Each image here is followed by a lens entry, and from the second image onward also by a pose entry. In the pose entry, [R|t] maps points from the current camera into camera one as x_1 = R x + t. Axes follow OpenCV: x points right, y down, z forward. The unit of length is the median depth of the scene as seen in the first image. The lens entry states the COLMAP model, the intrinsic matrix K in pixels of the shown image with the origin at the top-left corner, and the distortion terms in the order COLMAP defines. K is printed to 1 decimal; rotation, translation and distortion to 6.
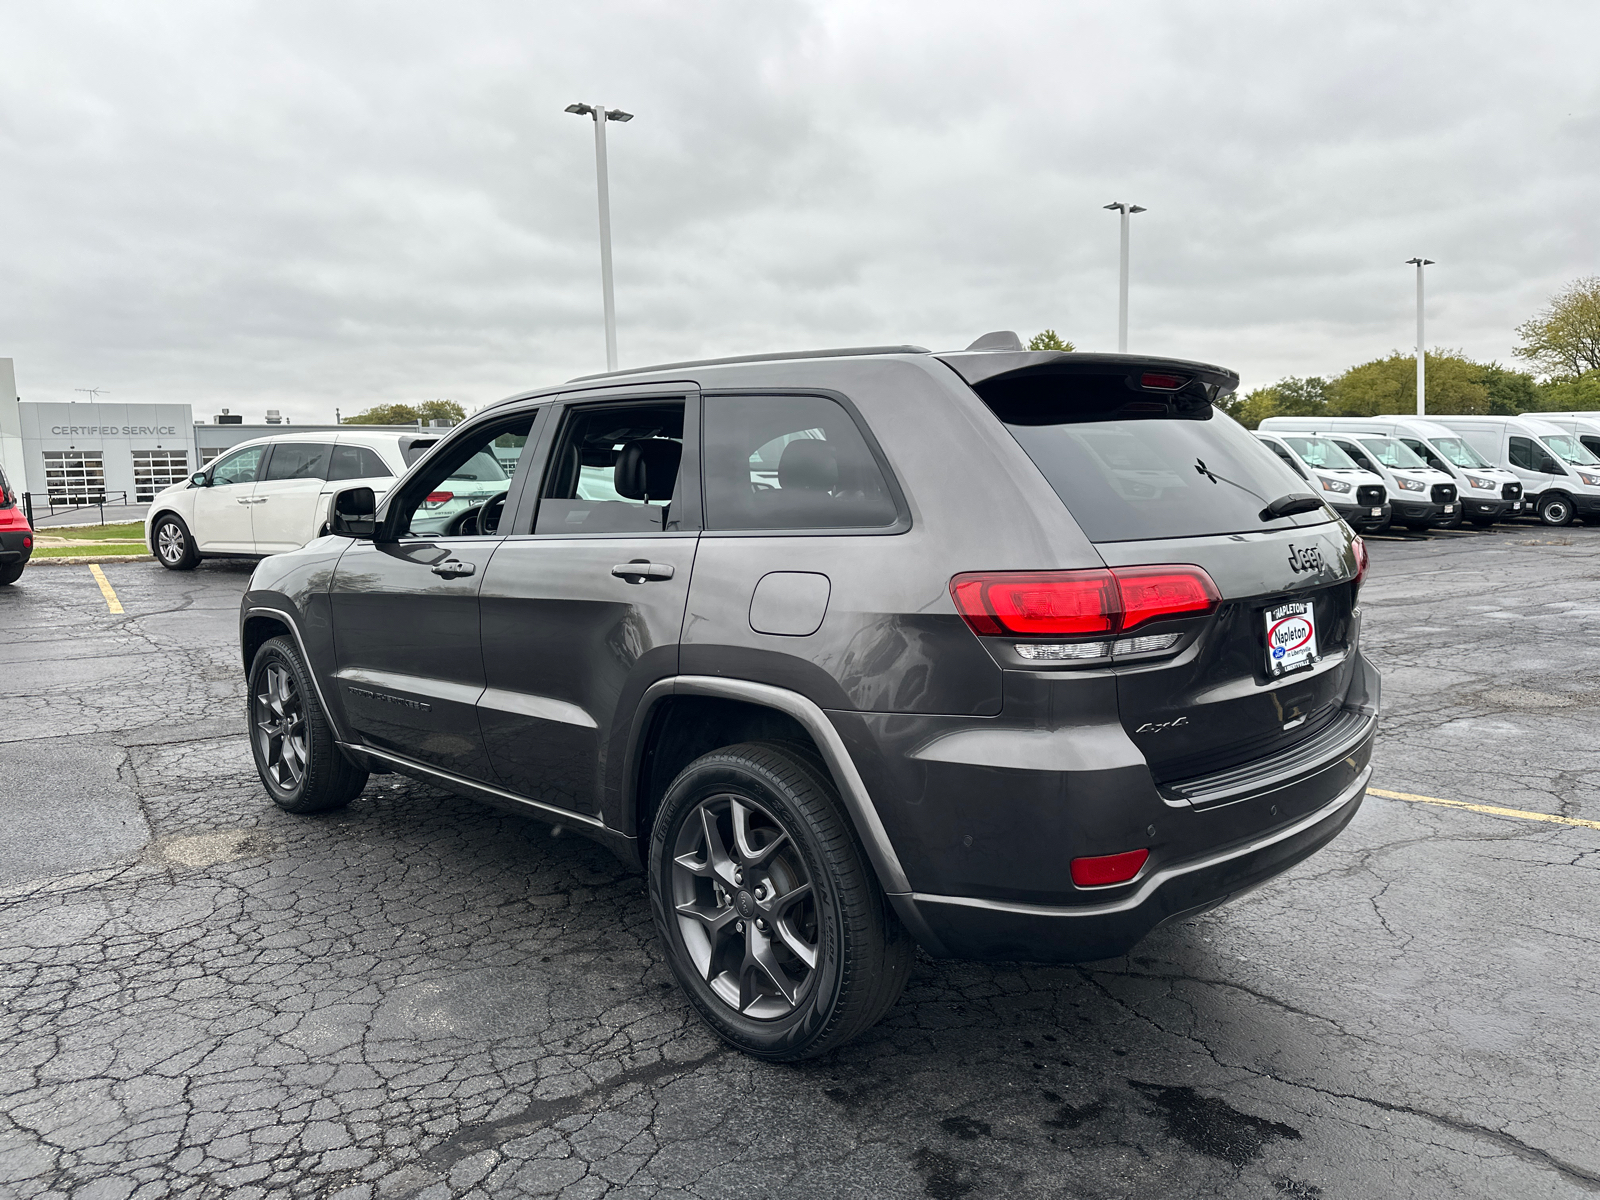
lens RADIAL K [[1114.6, 0, 798.7], [0, 1114.6, 567.6], [0, 0, 1]] dist [0.000901, -0.003736]
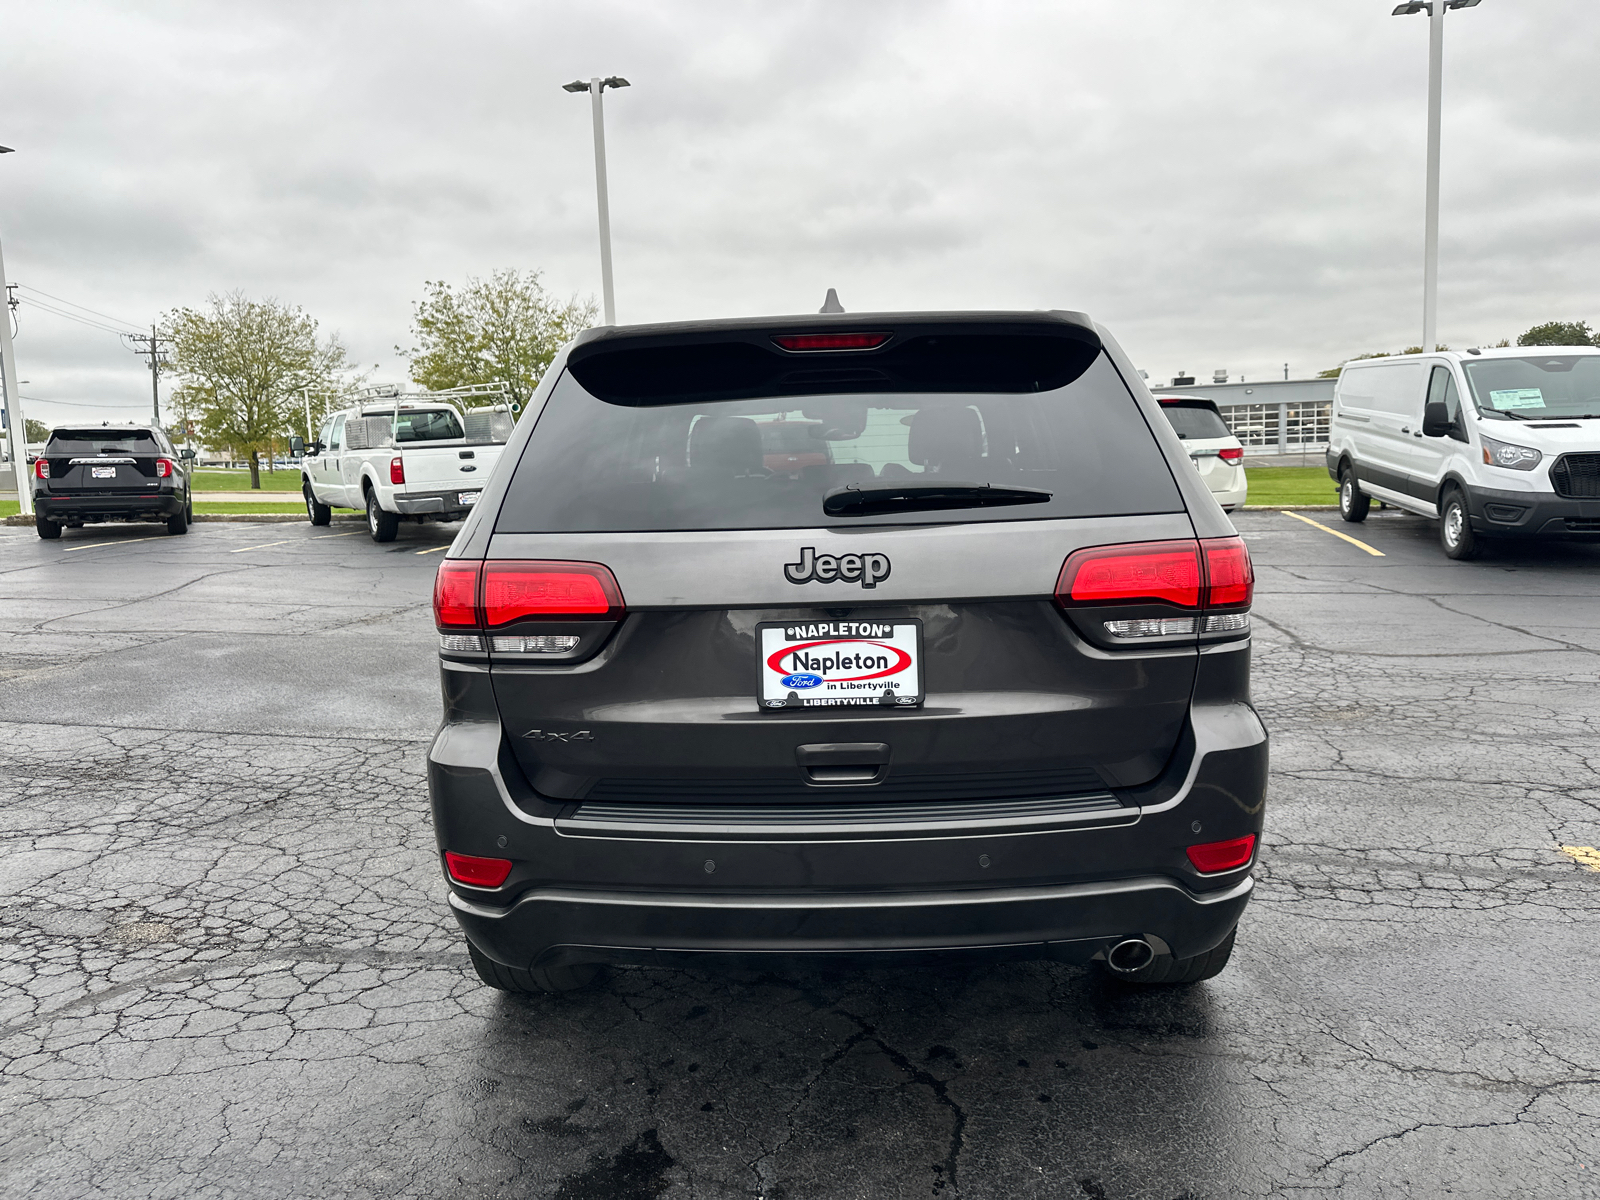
lens RADIAL K [[1128.7, 0, 812.9], [0, 1128.7, 569.0], [0, 0, 1]] dist [0.020285, -0.002131]
pose [[0.688998, 0.067777, -0.721587, 0.820703], [-0.040370, 0.997661, 0.055161, -0.038394], [0.723638, -0.008876, 0.690123, 0.374869]]
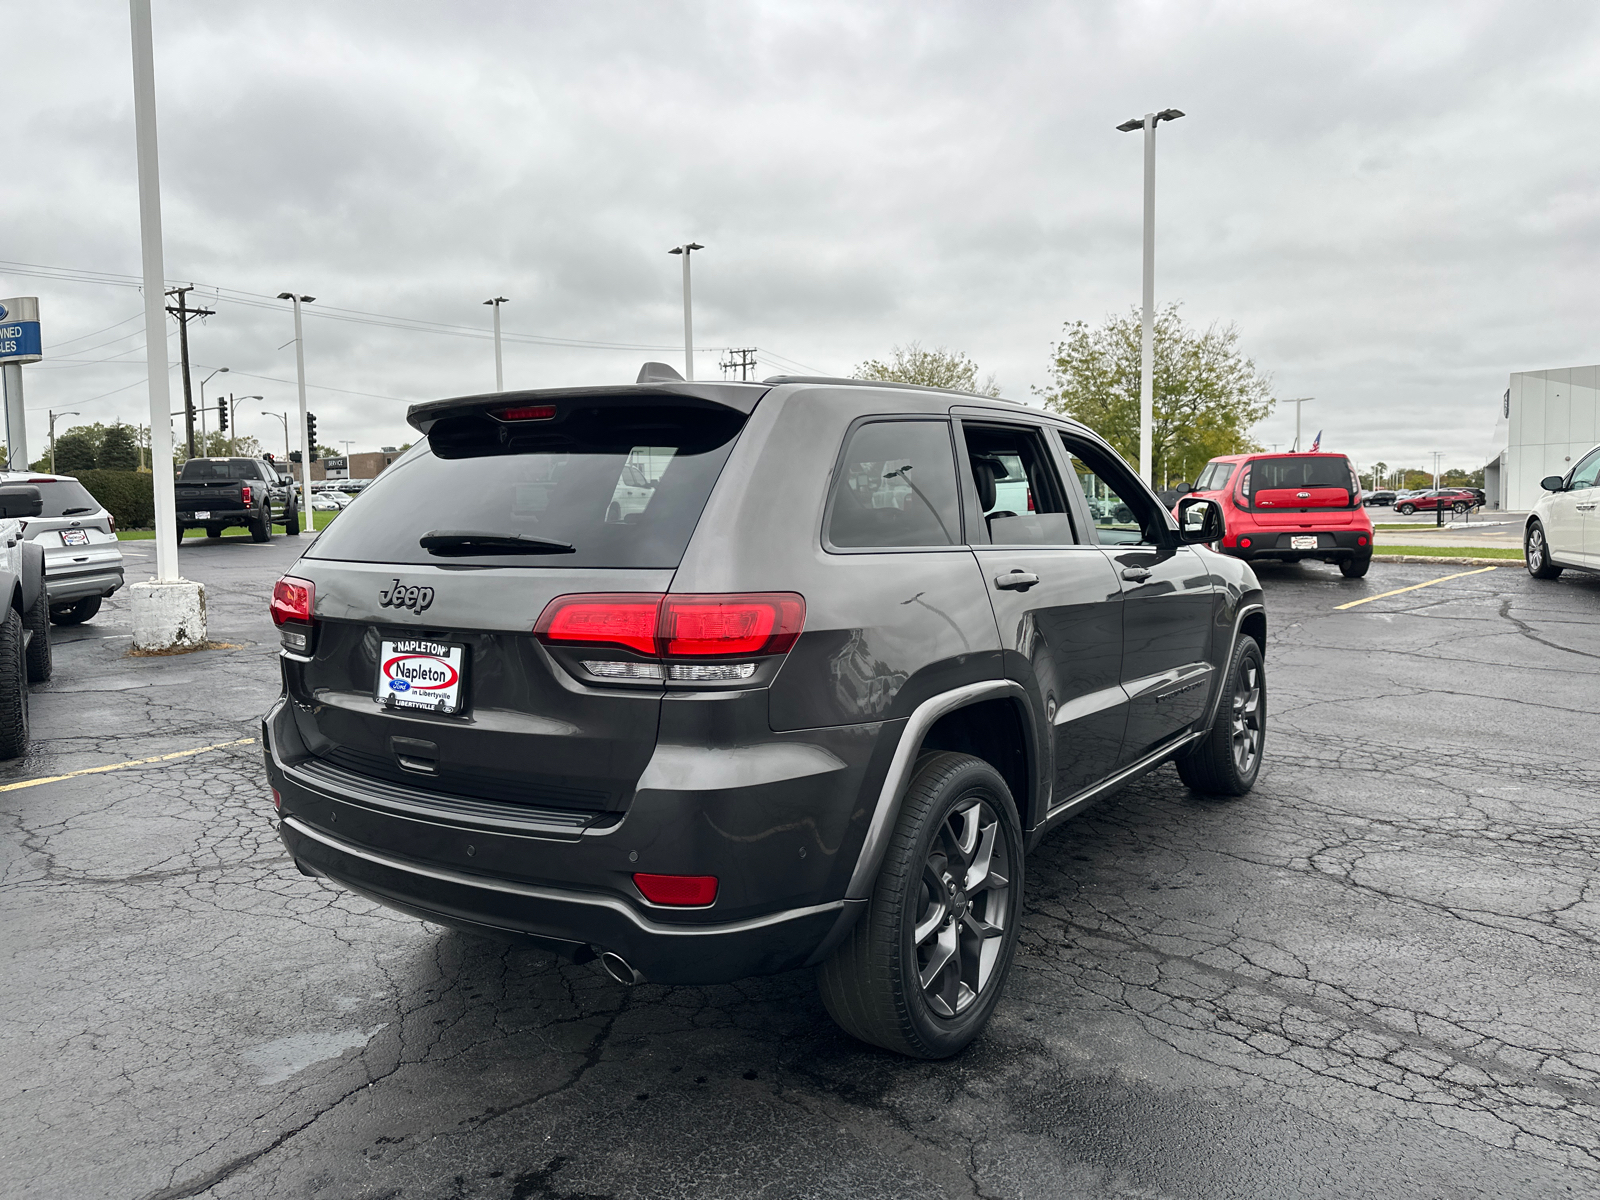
lens RADIAL K [[1119.9, 0, 786.3], [0, 1119.9, 599.3], [0, 0, 1]] dist [0.024537, -0.002513]
pose [[0.173133, 0.095328, -0.980274, 1.192511], [-0.066308, 0.994175, 0.084969, -0.087718], [0.982664, 0.050289, 0.178446, 0.943355]]
